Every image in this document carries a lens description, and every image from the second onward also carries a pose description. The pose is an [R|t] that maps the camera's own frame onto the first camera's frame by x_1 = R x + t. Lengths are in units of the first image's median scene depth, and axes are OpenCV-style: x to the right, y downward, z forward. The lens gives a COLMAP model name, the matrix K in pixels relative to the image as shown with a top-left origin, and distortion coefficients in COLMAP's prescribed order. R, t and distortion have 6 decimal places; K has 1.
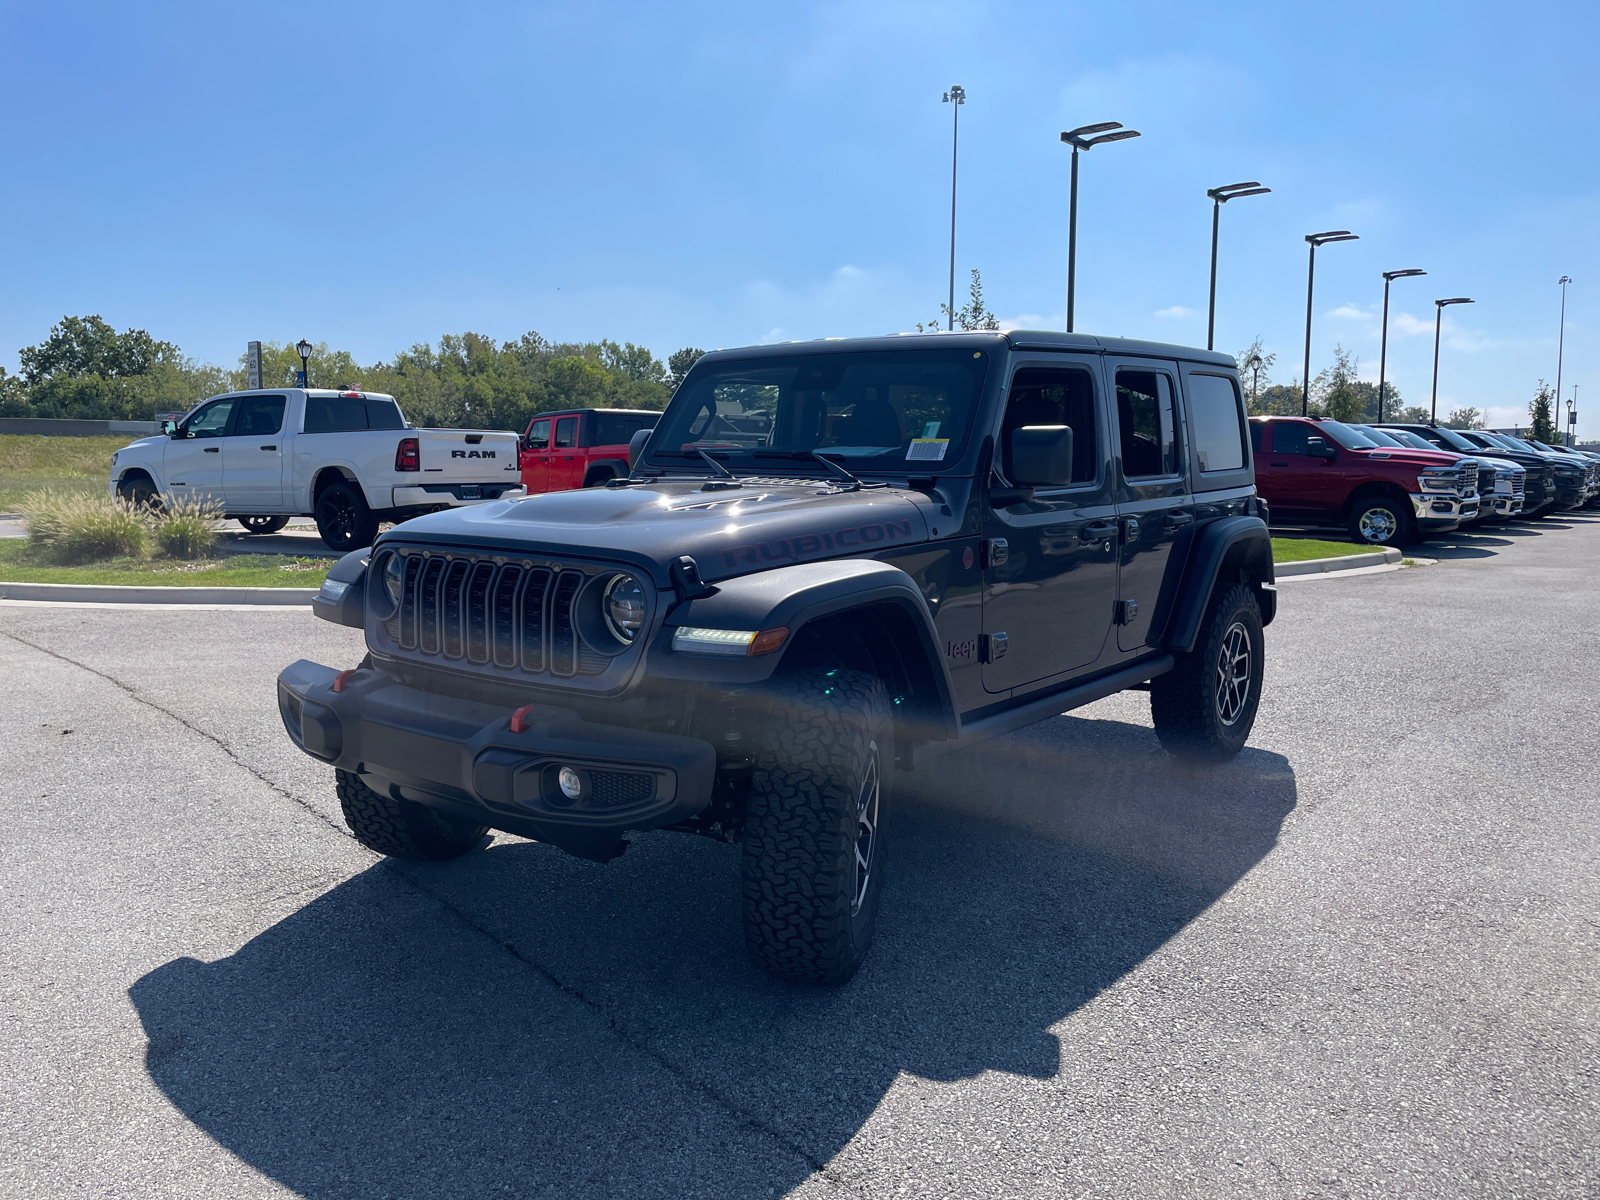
lens RADIAL K [[1198.4, 0, 795.3], [0, 1198.4, 594.1], [0, 0, 1]] dist [0.075808, -0.106921]
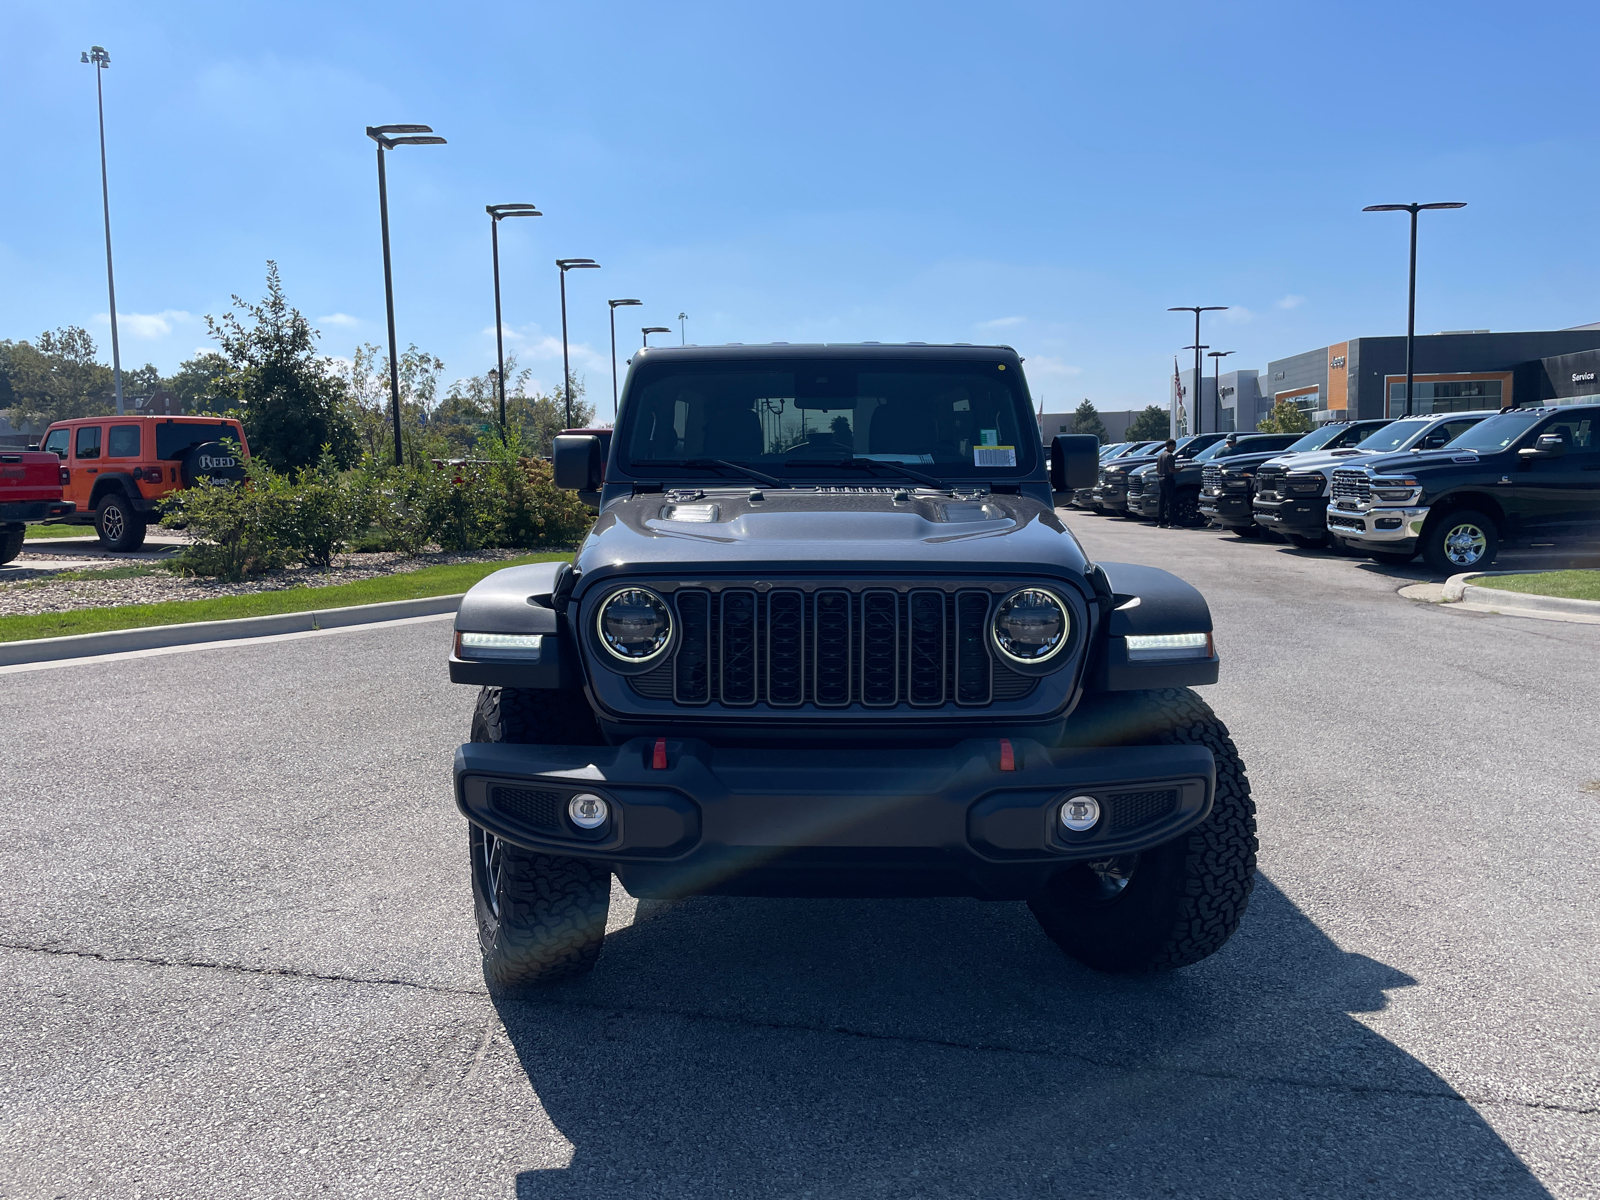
lens RADIAL K [[1198.4, 0, 795.3], [0, 1198.4, 594.1], [0, 0, 1]] dist [0.075808, -0.106921]
pose [[0.795312, -0.071540, 0.601964, -0.542817], [0.076381, 0.996924, 0.017565, -0.027138], [-0.601369, 0.032009, 0.798330, 0.226858]]
